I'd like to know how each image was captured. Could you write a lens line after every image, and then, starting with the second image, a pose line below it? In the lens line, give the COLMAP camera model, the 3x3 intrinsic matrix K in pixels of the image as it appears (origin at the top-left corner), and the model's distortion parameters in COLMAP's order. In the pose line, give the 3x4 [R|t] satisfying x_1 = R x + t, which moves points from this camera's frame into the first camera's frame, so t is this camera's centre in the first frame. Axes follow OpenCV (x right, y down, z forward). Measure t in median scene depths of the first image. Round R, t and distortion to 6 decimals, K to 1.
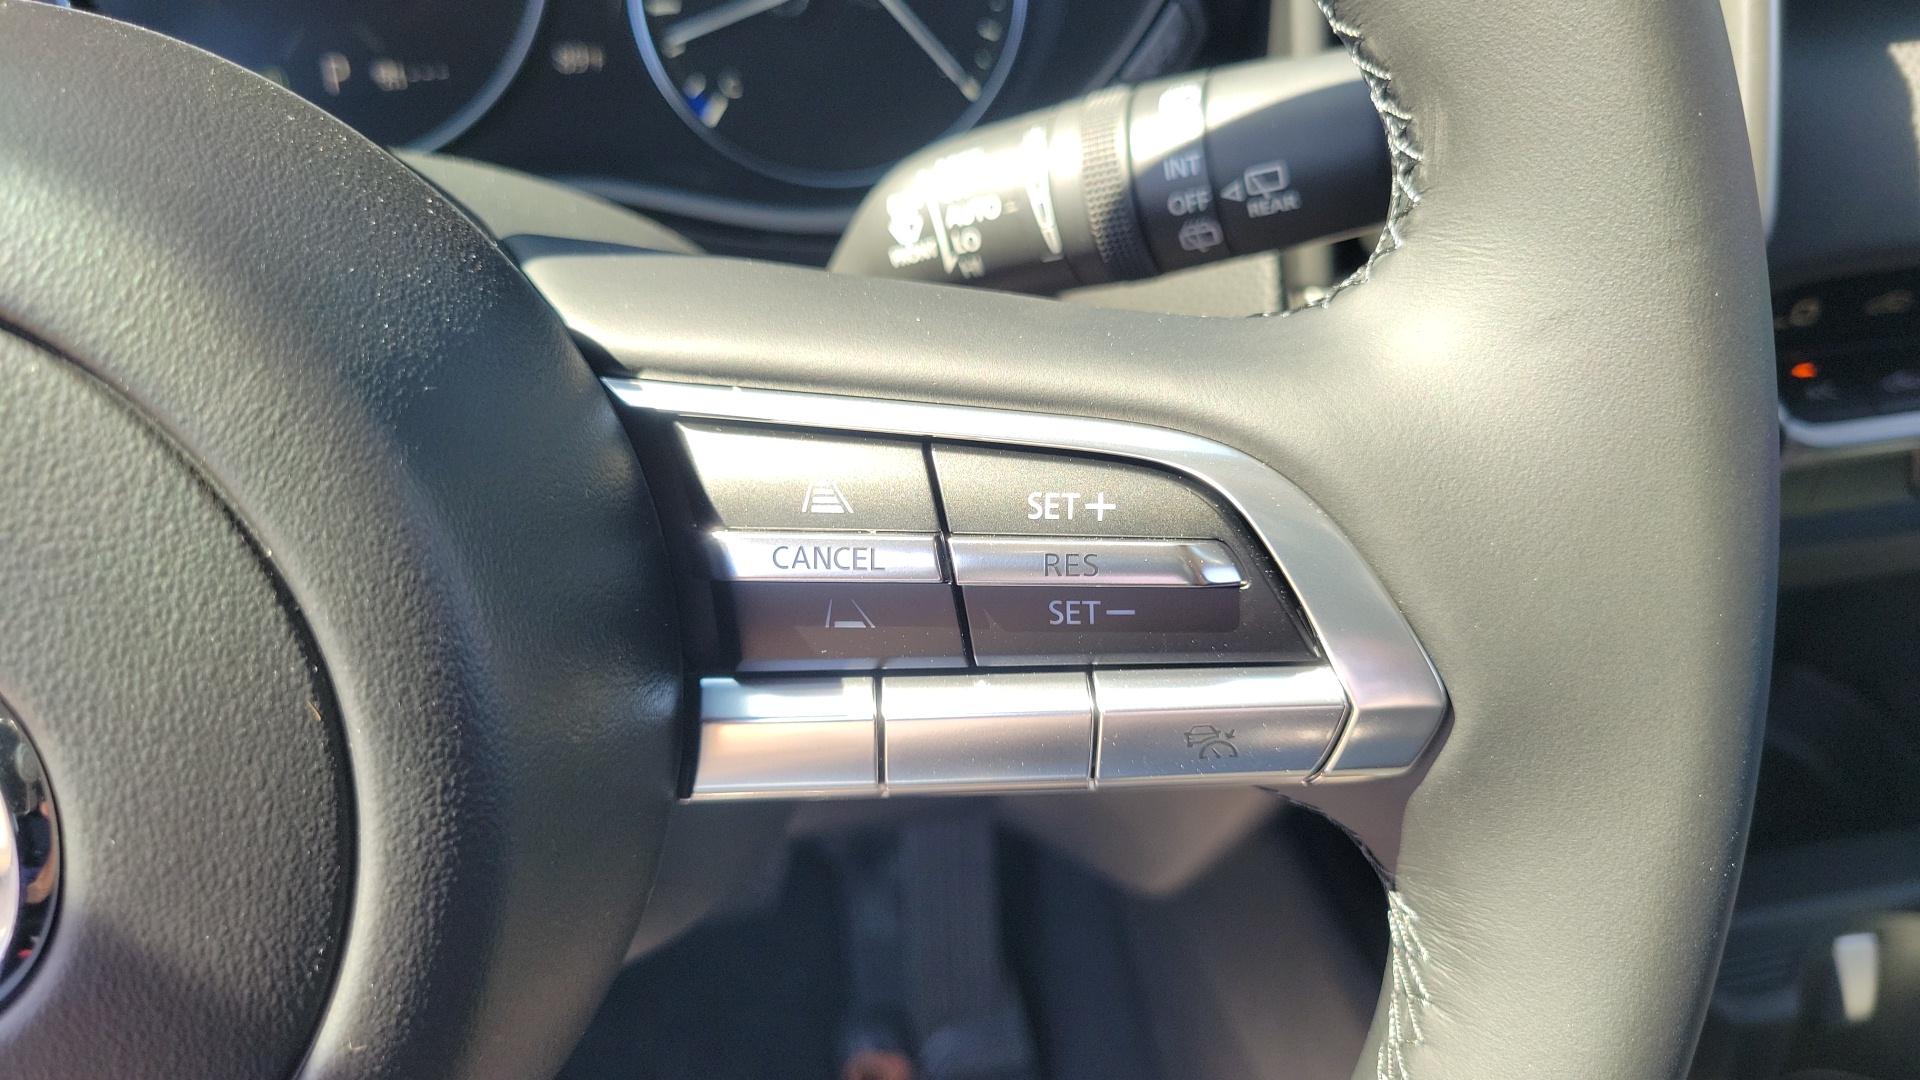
lens RADIAL K [[1519.0, 0, 960.0], [0, 1519.0, 540.0], [0, 0, 1]] dist [-0.003464, -0.004688]
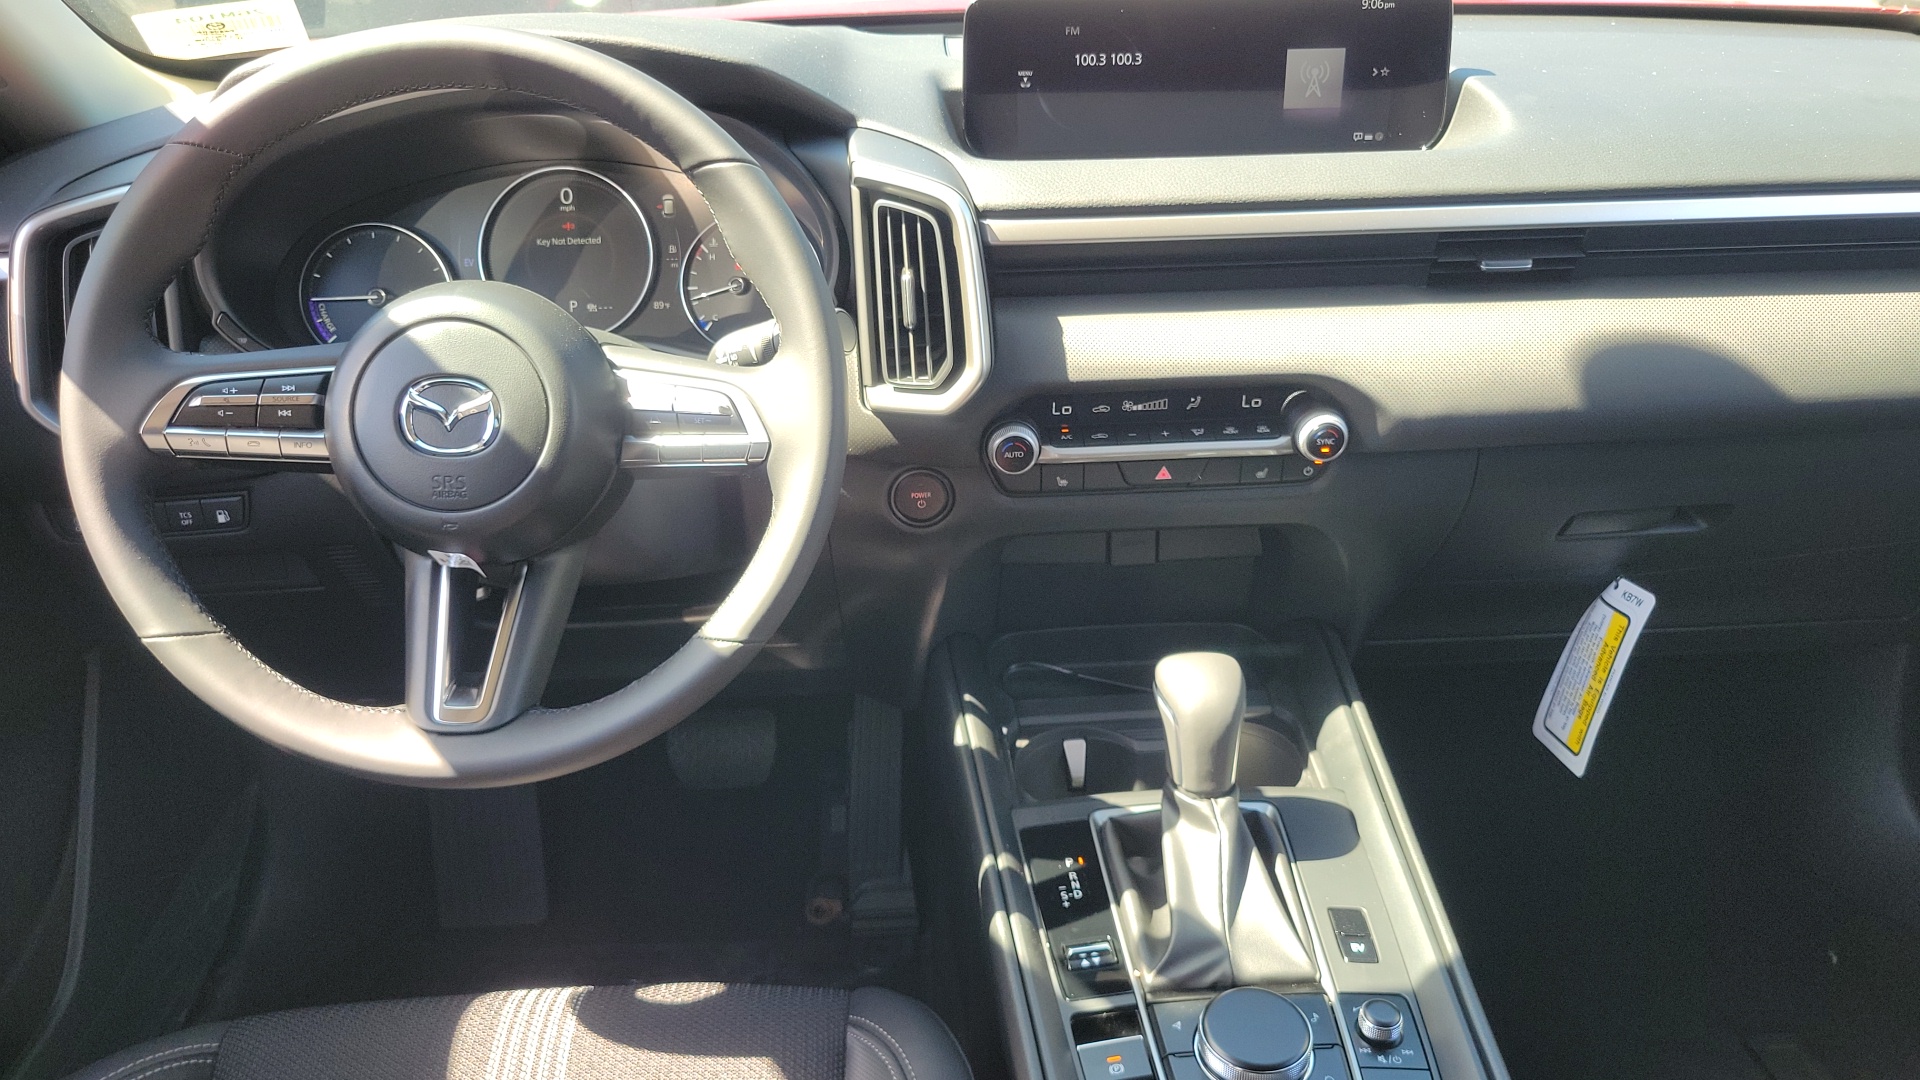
lens RADIAL K [[1465.5, 0, 978.6], [0, 1465.5, 536.3], [0, 0, 1]] dist [0.028345, -0.009608]
pose [[0.990630, 0.060574, -0.122402, 1.113424], [-0.080191, 0.983477, -0.162301, 0.794908], [0.110548, 0.170596, 0.979120, -2.431966]]
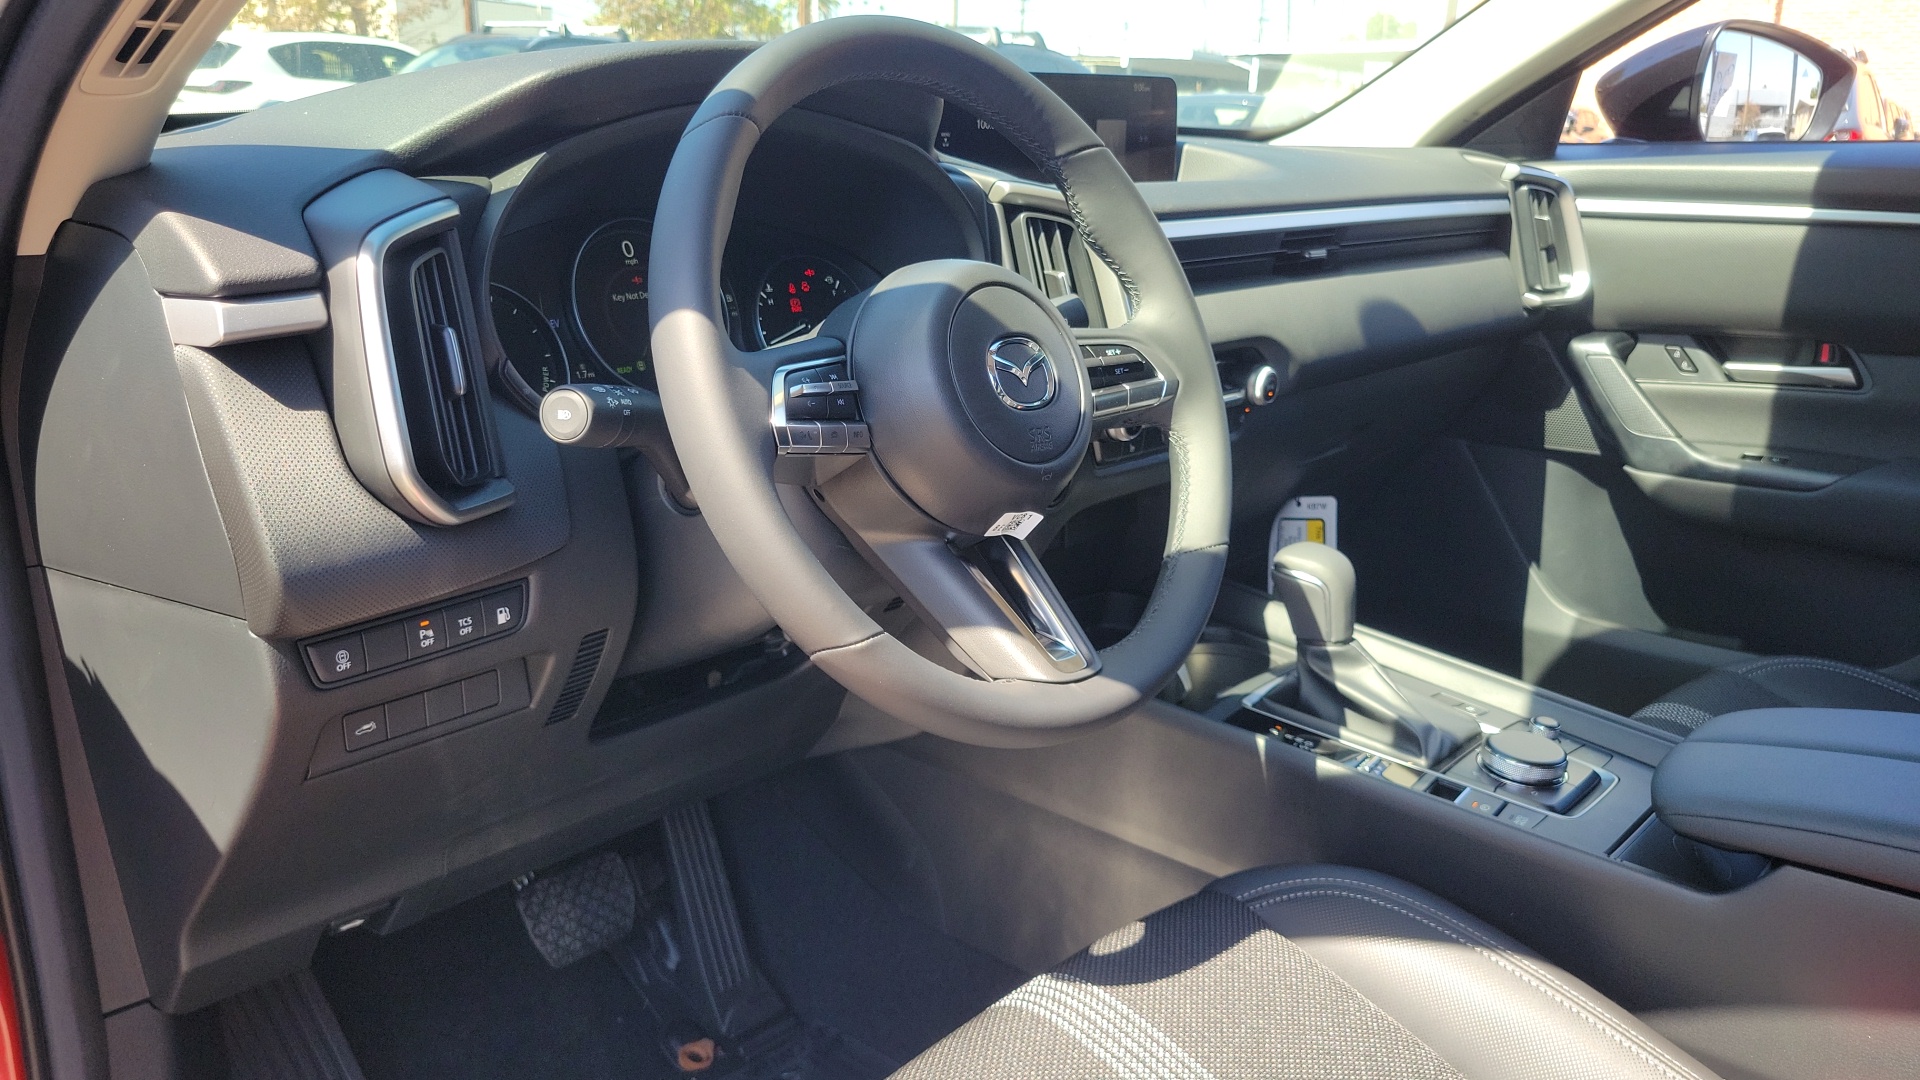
lens RADIAL K [[1438.1, 0, 964.1], [0, 1438.1, 545.8], [0, 0, 1]] dist [0.007093, -0.002109]
pose [[0.803866, -0.139456, 0.578232, -2.419397], [0.312464, 0.926196, -0.211015, 1.096429], [-0.506129, 0.350304, 0.788112, -1.796251]]
